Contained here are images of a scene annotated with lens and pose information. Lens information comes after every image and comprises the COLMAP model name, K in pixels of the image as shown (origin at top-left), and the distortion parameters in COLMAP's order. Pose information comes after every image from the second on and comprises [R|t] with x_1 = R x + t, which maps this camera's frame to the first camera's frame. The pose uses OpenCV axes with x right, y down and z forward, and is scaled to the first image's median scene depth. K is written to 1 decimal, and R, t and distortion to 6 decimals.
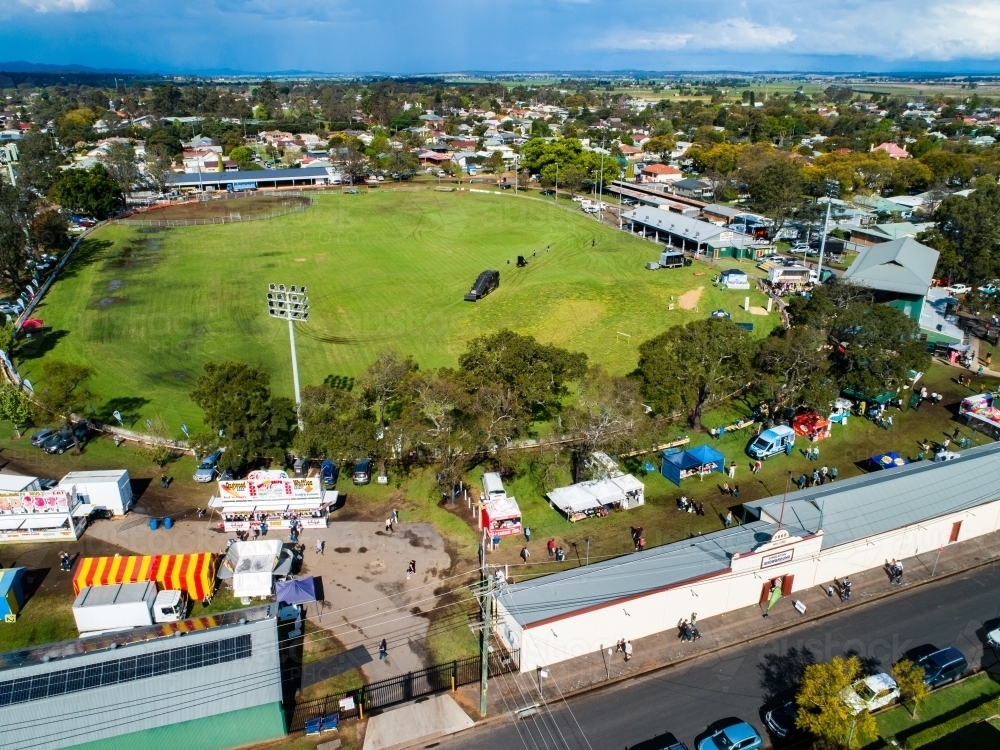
lens RADIAL K [[751.9, 0, 500.9], [0, 751.9, 372.7], [0, 0, 1]] dist [-0.026377, 0.011459]
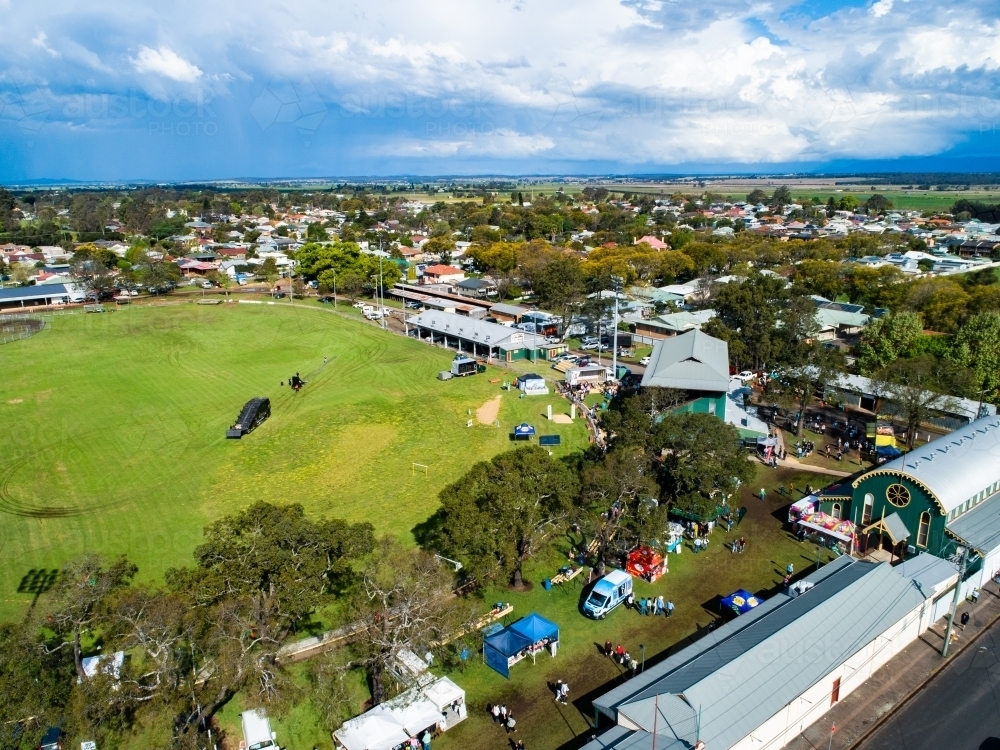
lens RADIAL K [[751.9, 0, 502.7], [0, 751.9, 377.7], [0, 0, 1]] dist [-0.026377, 0.011459]
pose [[0.959729, -0.079221, 0.269527, 0.041804], [0.111072, 0.988246, -0.105033, -0.066759], [-0.258039, 0.130740, 0.957248, 0.192374]]
